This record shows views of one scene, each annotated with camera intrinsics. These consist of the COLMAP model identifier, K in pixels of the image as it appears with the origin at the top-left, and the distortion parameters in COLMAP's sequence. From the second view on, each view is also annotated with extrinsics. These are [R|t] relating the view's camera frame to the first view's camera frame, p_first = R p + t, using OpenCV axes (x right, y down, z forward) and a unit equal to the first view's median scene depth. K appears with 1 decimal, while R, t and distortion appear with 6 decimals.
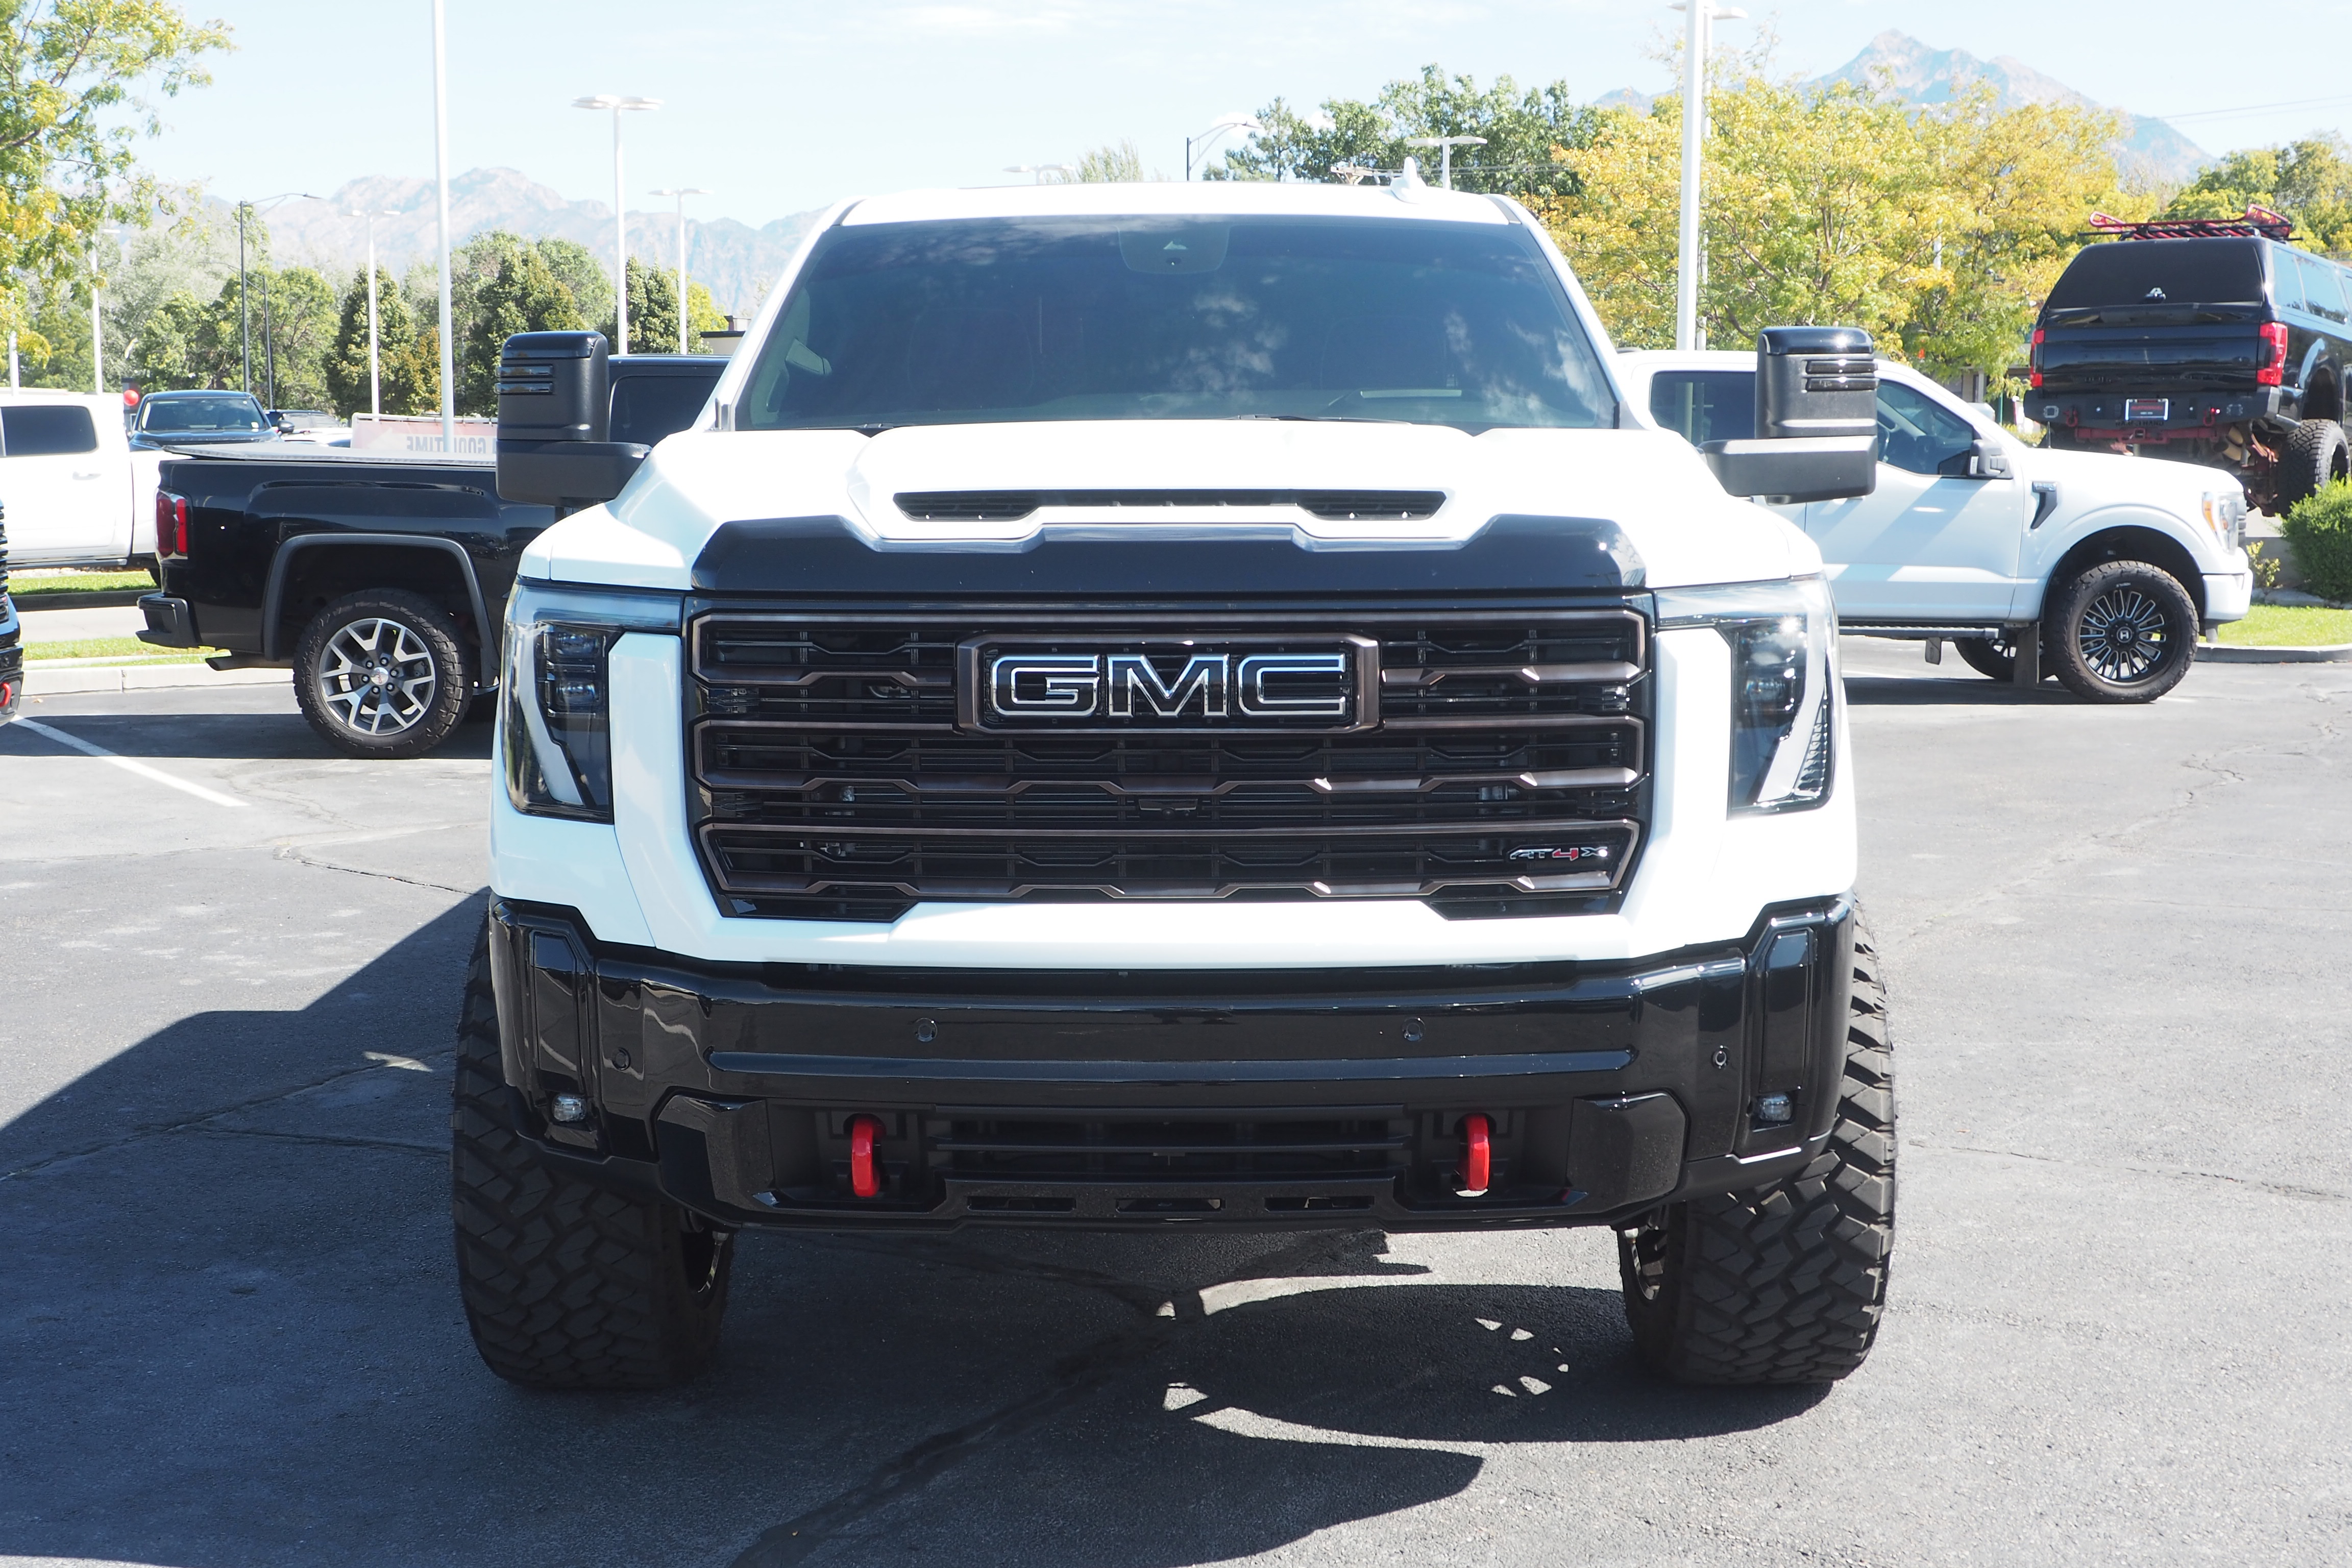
lens RADIAL K [[3034.0, 0, 1175.0], [0, 3034.0, 783.0], [0, 0, 1]] dist [-0.008346, 0.000000]
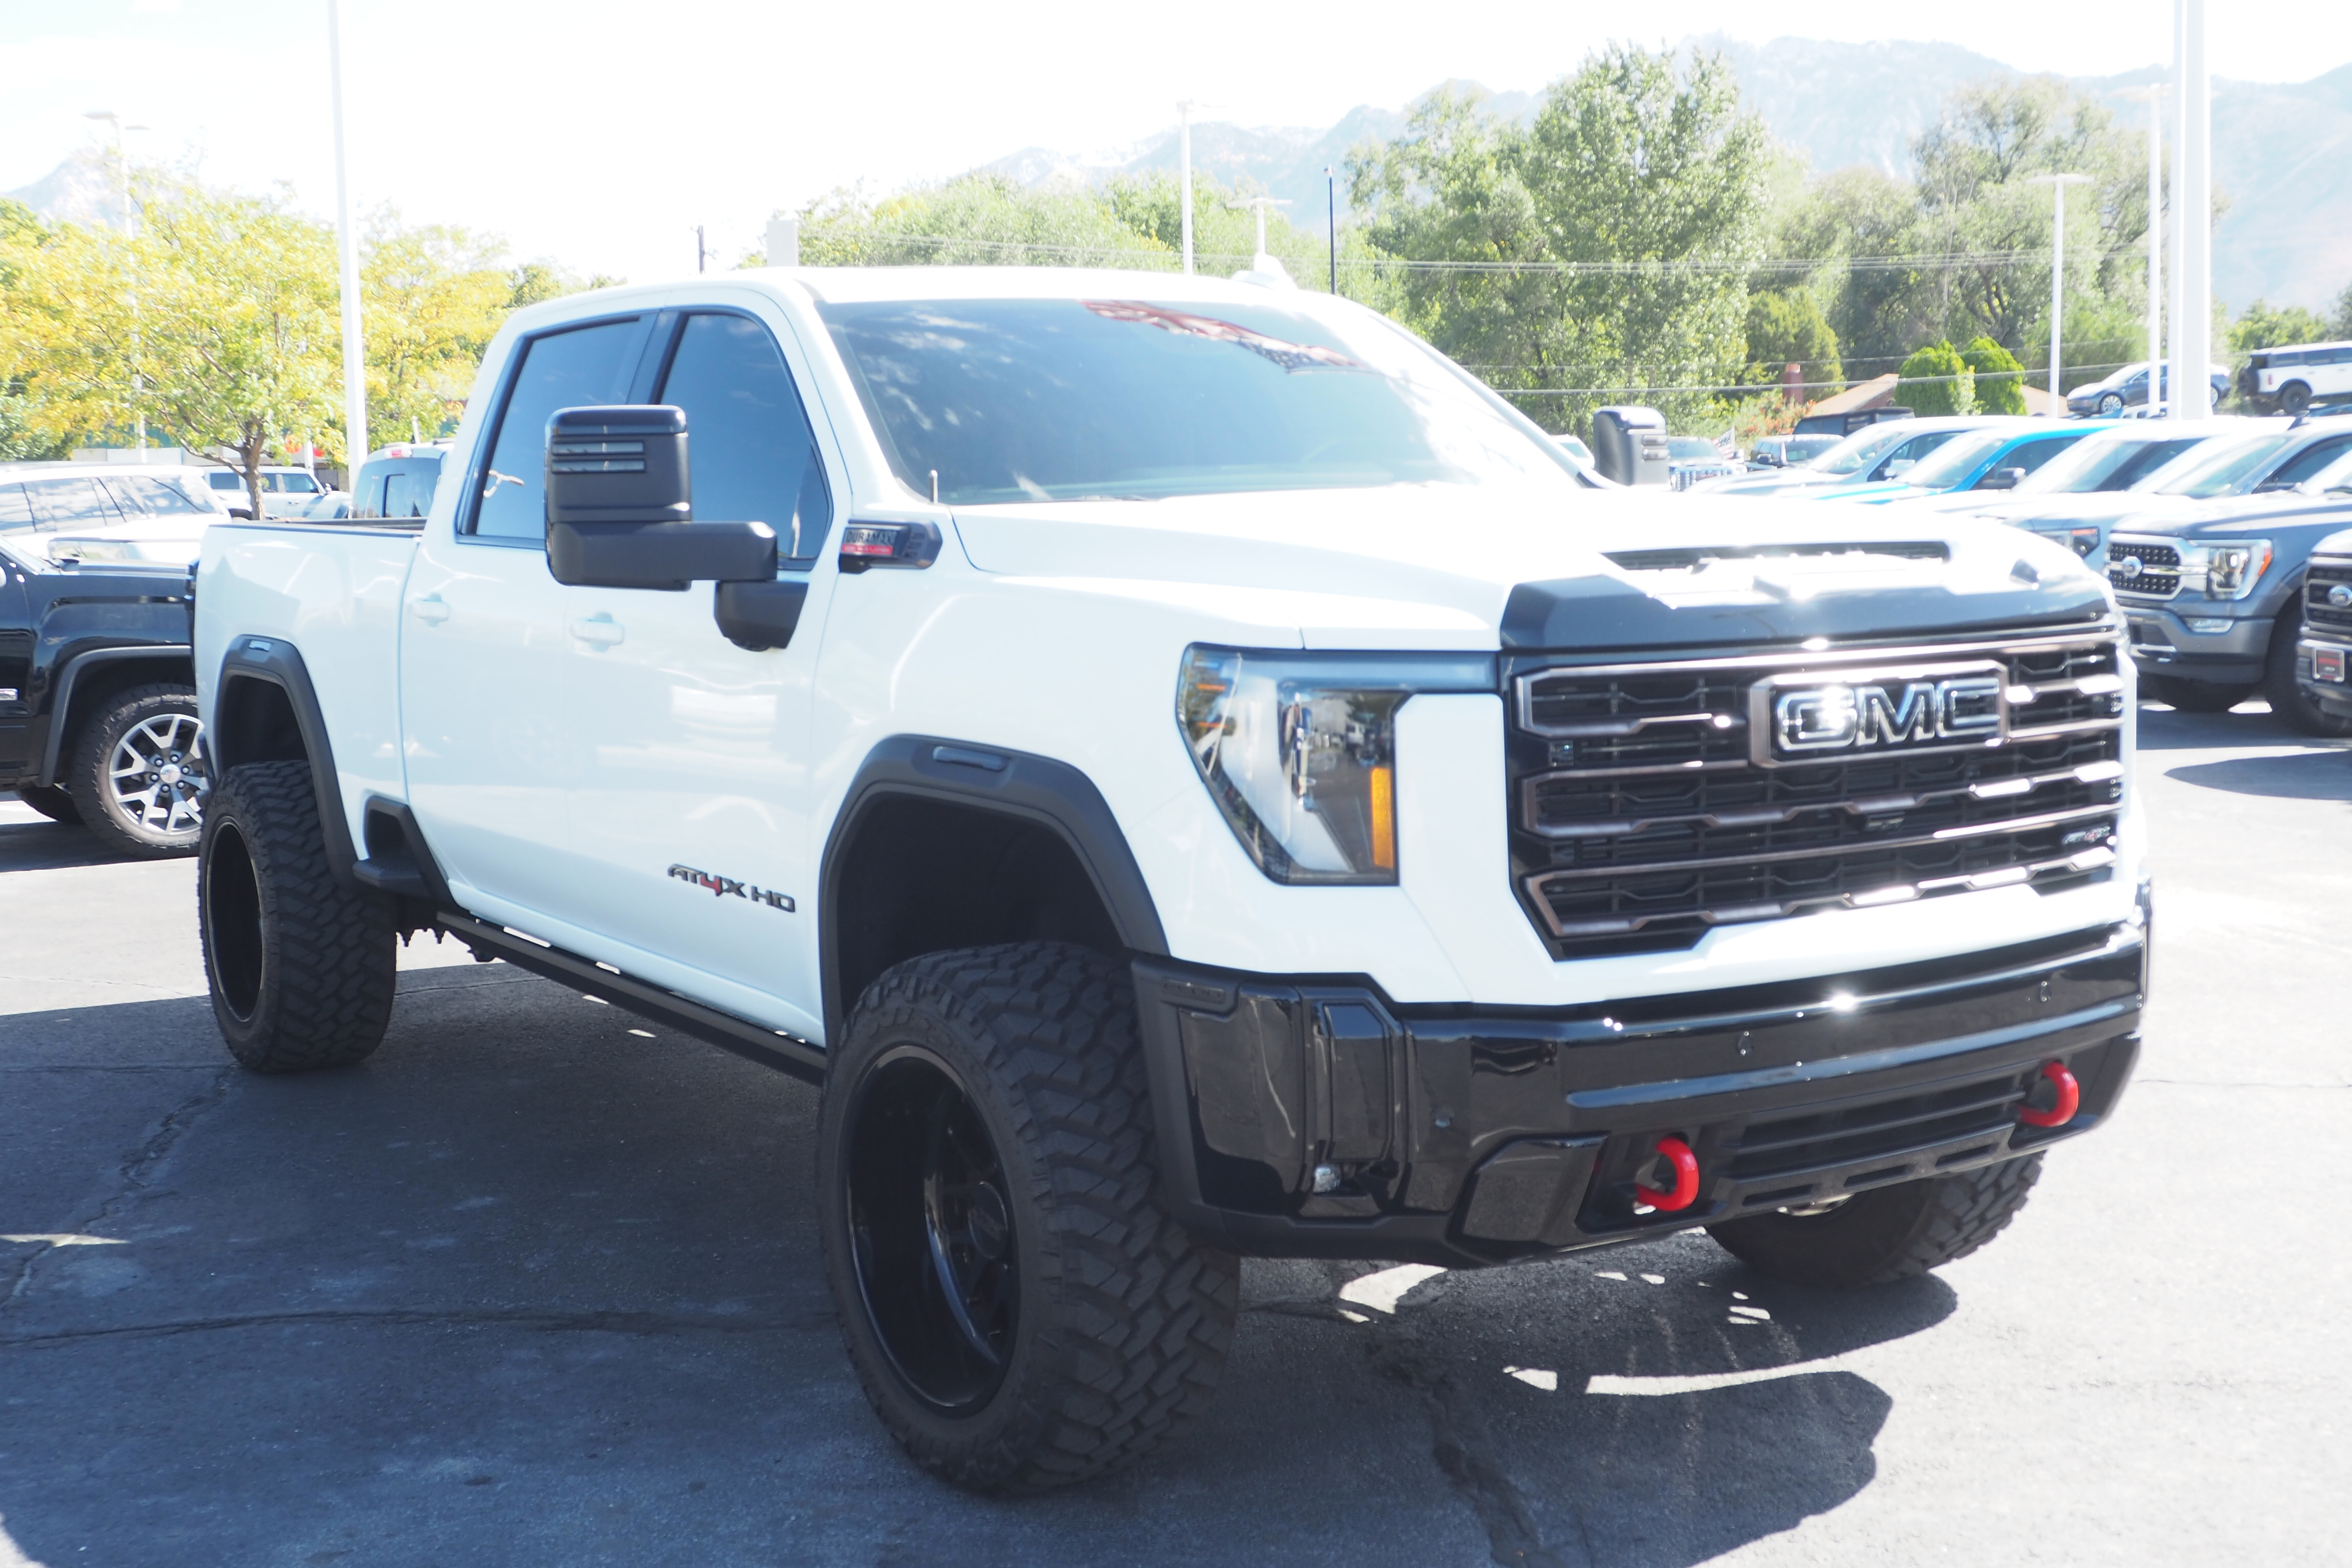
lens RADIAL K [[2760.8, 0, 1163.8], [0, 2760.8, 779.8], [0, 0, 1]] dist [-0.008482, 0.000000]
pose [[0.834262, -0.069251, 0.547002, -0.726138], [0.081147, 0.996699, 0.002421, -0.029304], [-0.545364, 0.042368, 0.837128, 0.263247]]
